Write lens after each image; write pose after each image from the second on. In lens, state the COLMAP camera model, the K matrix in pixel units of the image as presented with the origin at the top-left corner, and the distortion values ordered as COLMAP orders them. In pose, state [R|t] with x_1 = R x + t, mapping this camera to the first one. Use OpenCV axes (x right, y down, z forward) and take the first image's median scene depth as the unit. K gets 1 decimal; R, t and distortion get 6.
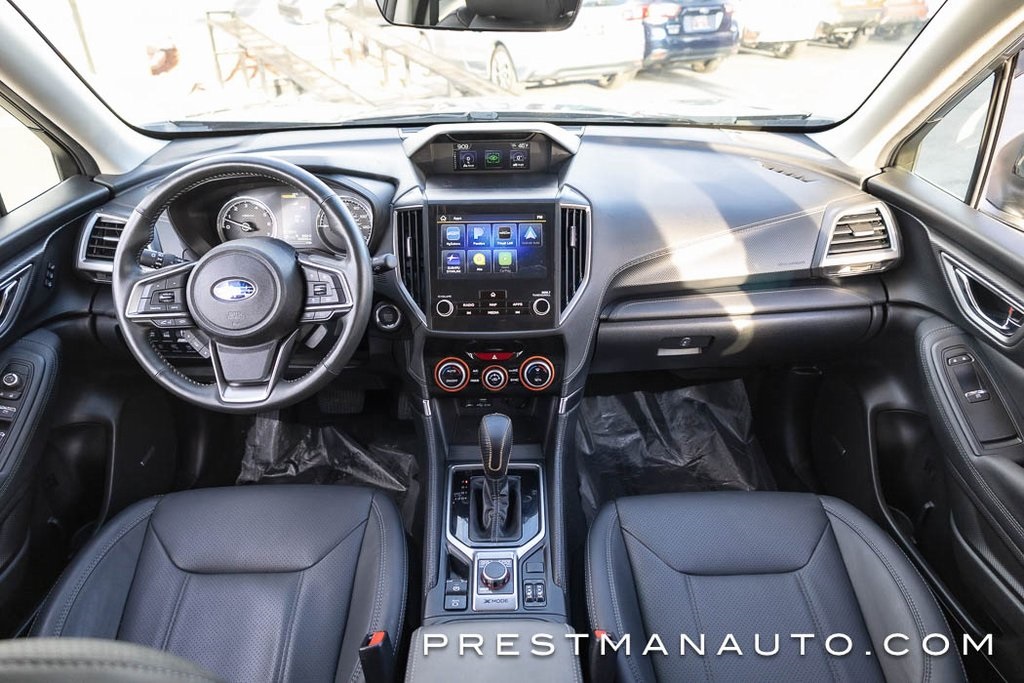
lens RADIAL K [[652.2, 0, 512.0], [0, 652.2, 341.5], [0, 0, 1]] dist [-0.002521, -0.001829]
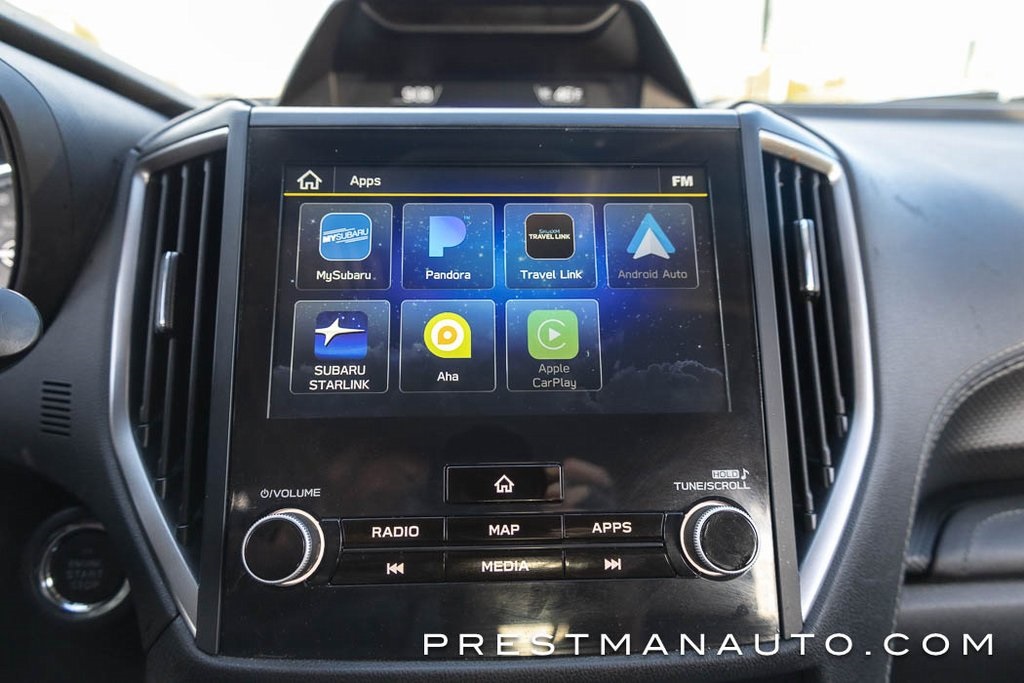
lens RADIAL K [[730.6, 0, 512.0], [0, 730.6, 341.5], [0, 0, 1]] dist [0.000481, -0.002731]
pose [[0.999781, 0.001803, 0.020851, -0.031735], [0.003097, 0.972572, -0.232581, -0.060777], [-0.020698, 0.232595, 0.972353, 0.734571]]
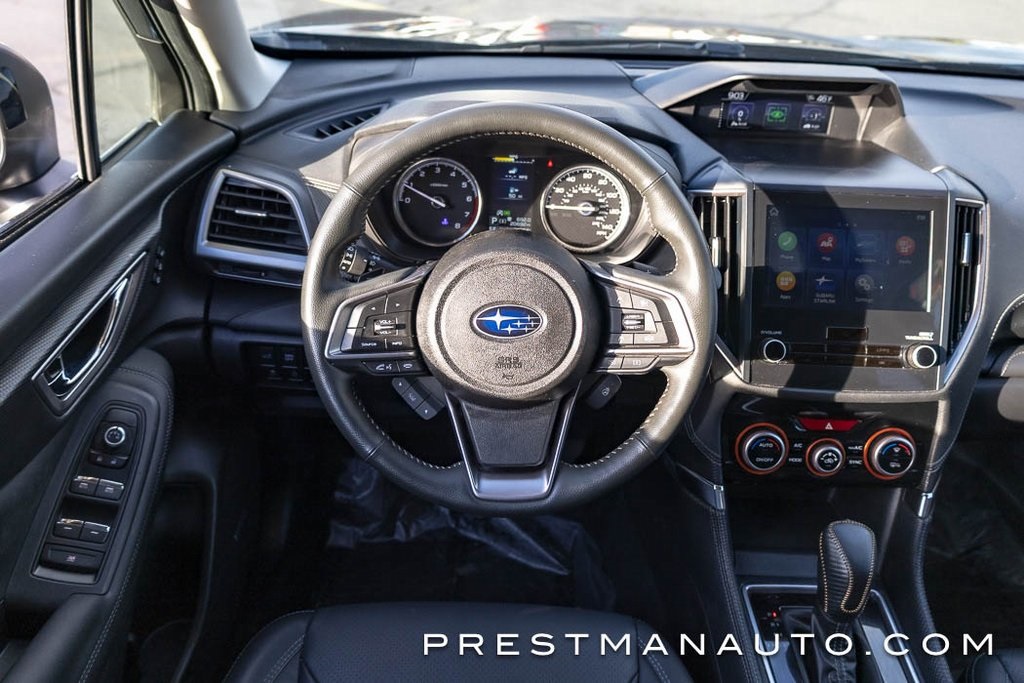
lens RADIAL K [[799.4, 0, 503.0], [0, 799.4, 311.3], [0, 0, 1]] dist [0.003507, 0.006155]
pose [[0.998546, 0.053791, 0.003593, -0.372152], [-0.053796, 0.998551, 0.001182, -0.076368], [-0.003524, -0.001374, 0.999993, 0.205098]]
